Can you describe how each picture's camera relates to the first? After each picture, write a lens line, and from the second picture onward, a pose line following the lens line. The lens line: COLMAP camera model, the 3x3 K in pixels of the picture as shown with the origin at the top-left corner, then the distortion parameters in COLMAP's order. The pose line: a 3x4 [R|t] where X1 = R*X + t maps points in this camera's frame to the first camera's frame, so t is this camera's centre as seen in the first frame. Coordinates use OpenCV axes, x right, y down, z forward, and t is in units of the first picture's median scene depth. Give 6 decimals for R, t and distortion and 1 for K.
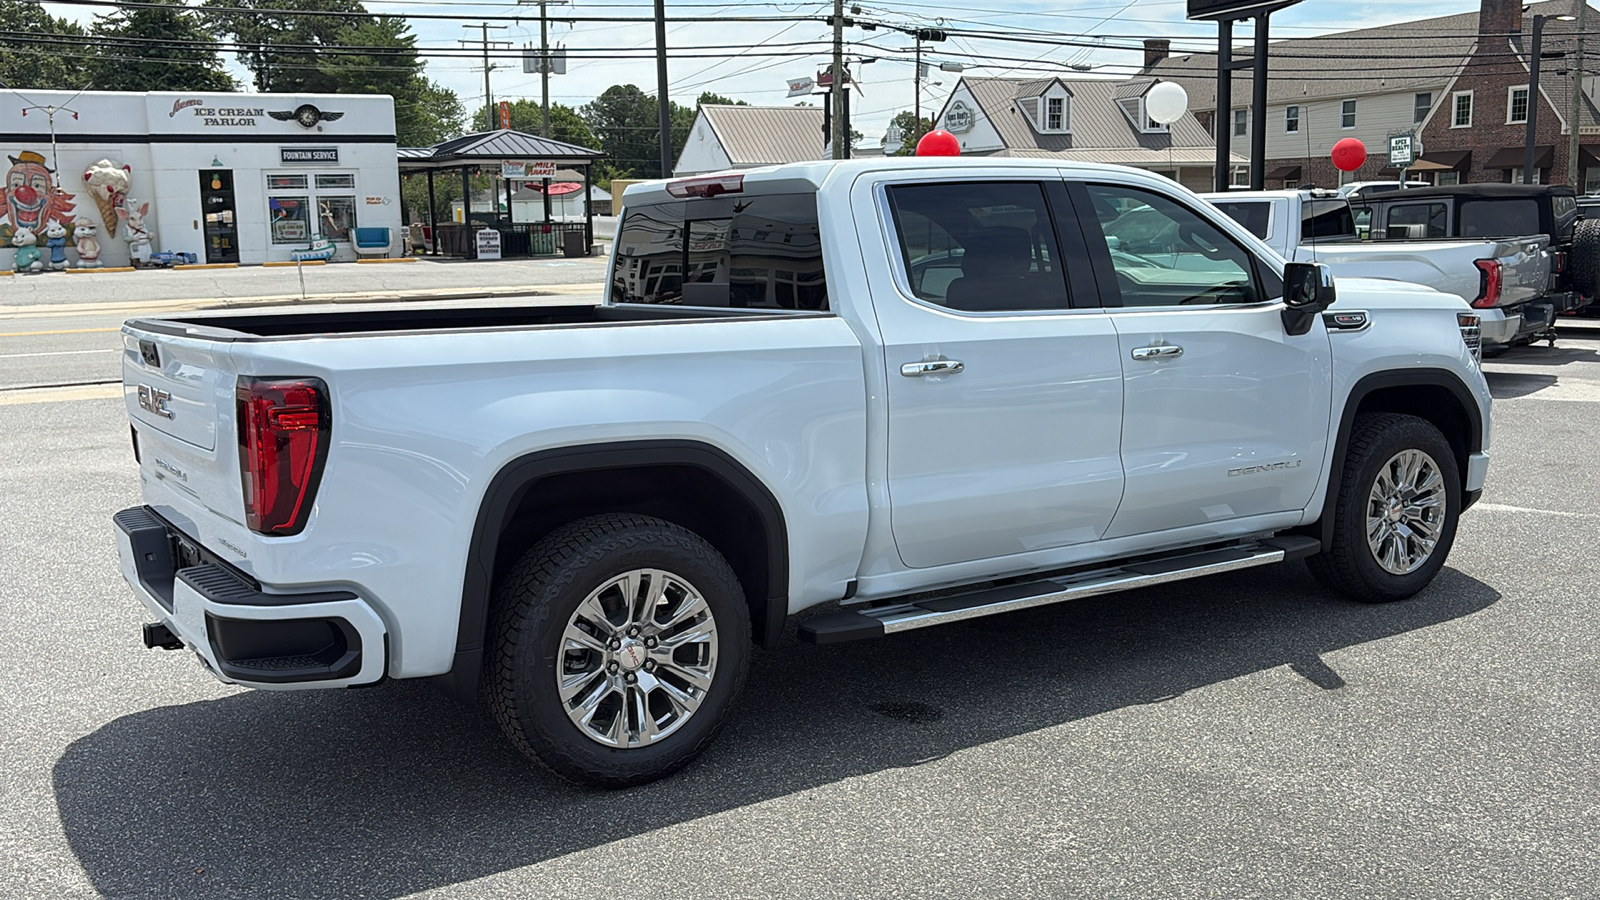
lens RADIAL K [[1500.6, 0, 761.0], [0, 1500.6, 445.3], [0, 0, 1]] dist [0.043134, -0.053722]
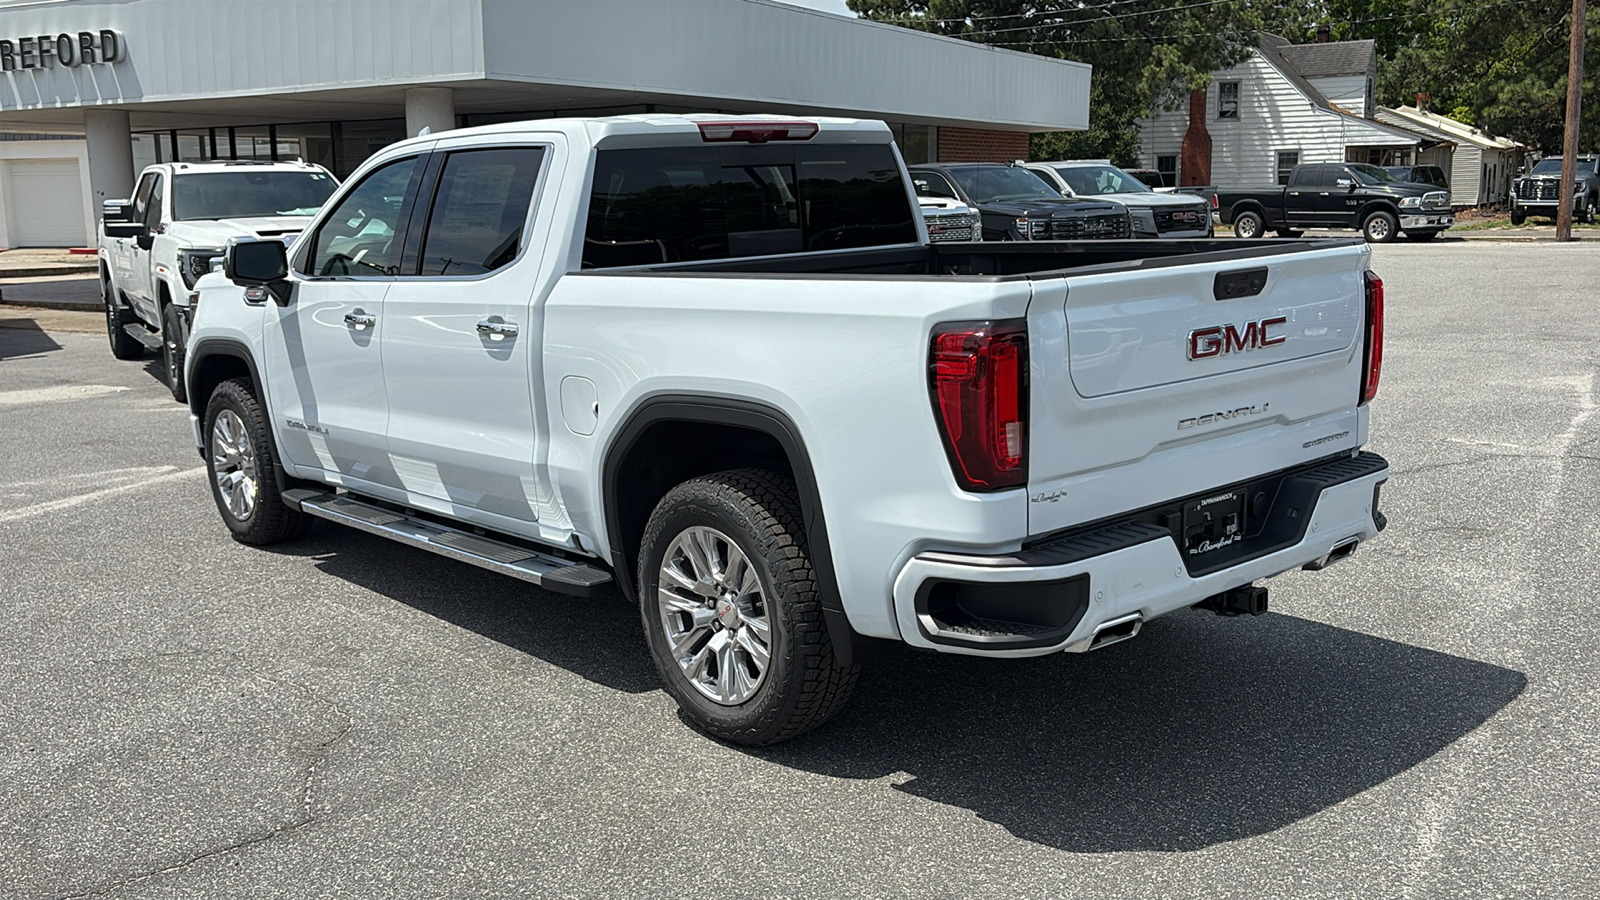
lens RADIAL K [[1500.3, 0, 808.9], [0, 1500.3, 450.3], [0, 0, 1]] dist [0.048783, -0.050324]
pose [[-0.171682, -0.138743, 0.975334, -0.142483], [0.170023, 0.971004, 0.168055, -0.018129], [-0.970370, 0.194681, -0.143114, 0.160312]]
